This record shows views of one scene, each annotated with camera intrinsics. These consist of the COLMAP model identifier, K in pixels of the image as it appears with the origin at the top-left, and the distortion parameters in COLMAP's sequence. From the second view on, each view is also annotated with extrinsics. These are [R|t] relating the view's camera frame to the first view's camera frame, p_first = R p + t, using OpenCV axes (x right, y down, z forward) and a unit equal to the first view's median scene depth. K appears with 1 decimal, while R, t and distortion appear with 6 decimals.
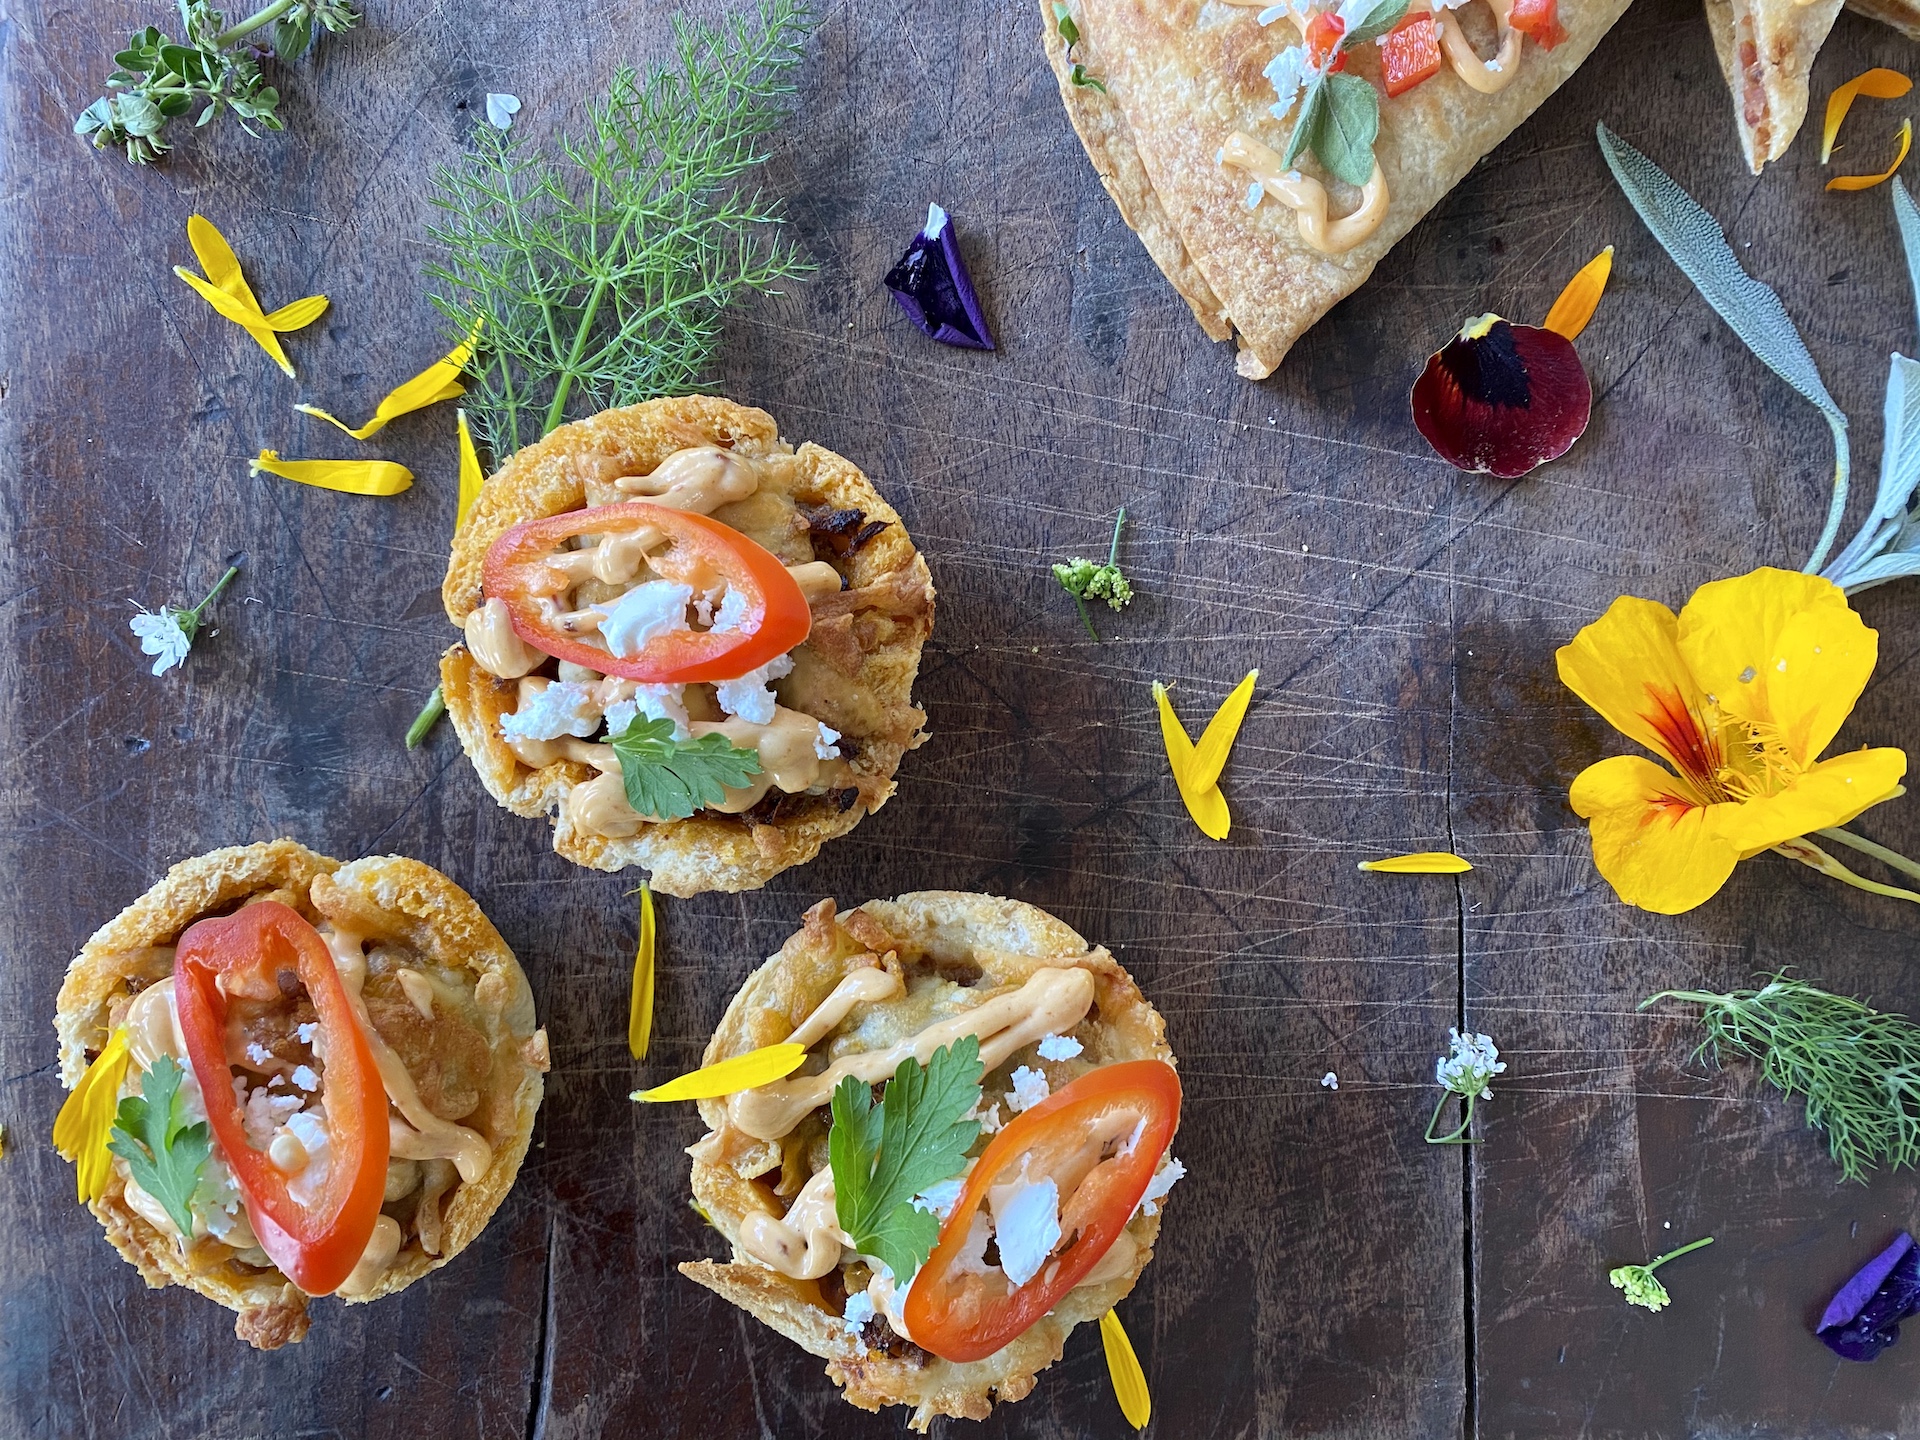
lens RADIAL K [[1460.7, 0, 961.1], [0, 1460.7, 732.0], [0, 0, 1]] dist [-0.021707, 0.007394]
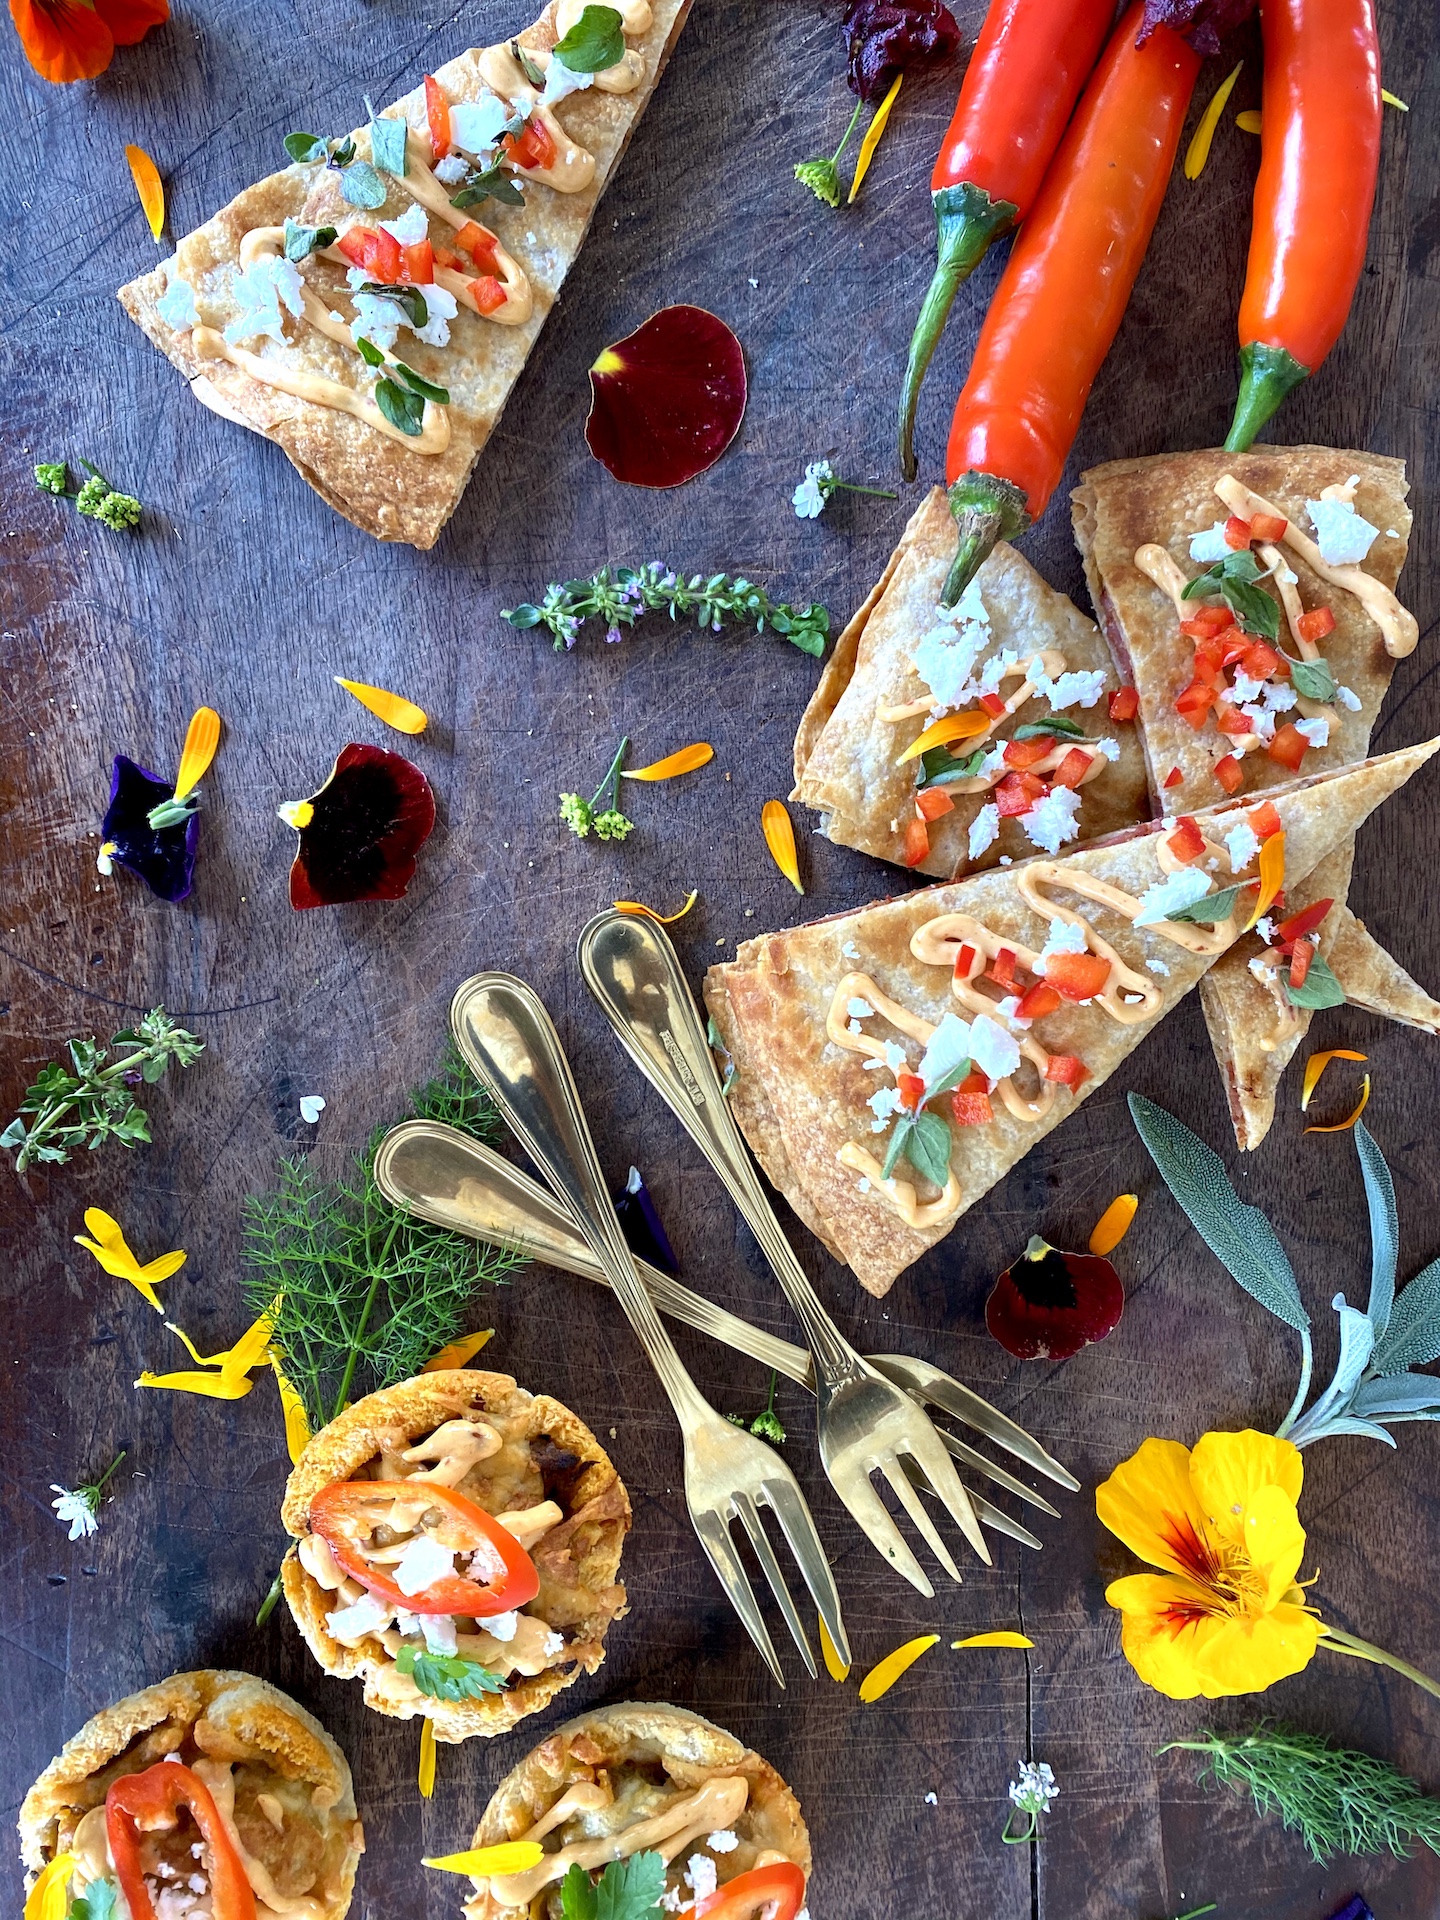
lens RADIAL K [[1460.7, 0, 723.4], [0, 1460.7, 947.4], [0, 0, 1]] dist [-0.021707, 0.007394]
pose [[0.999906, -0.012099, -0.006480, 0.079056], [0.012254, 0.999628, 0.024383, -0.613197], [0.006182, -0.024460, 0.999682, -0.352507]]
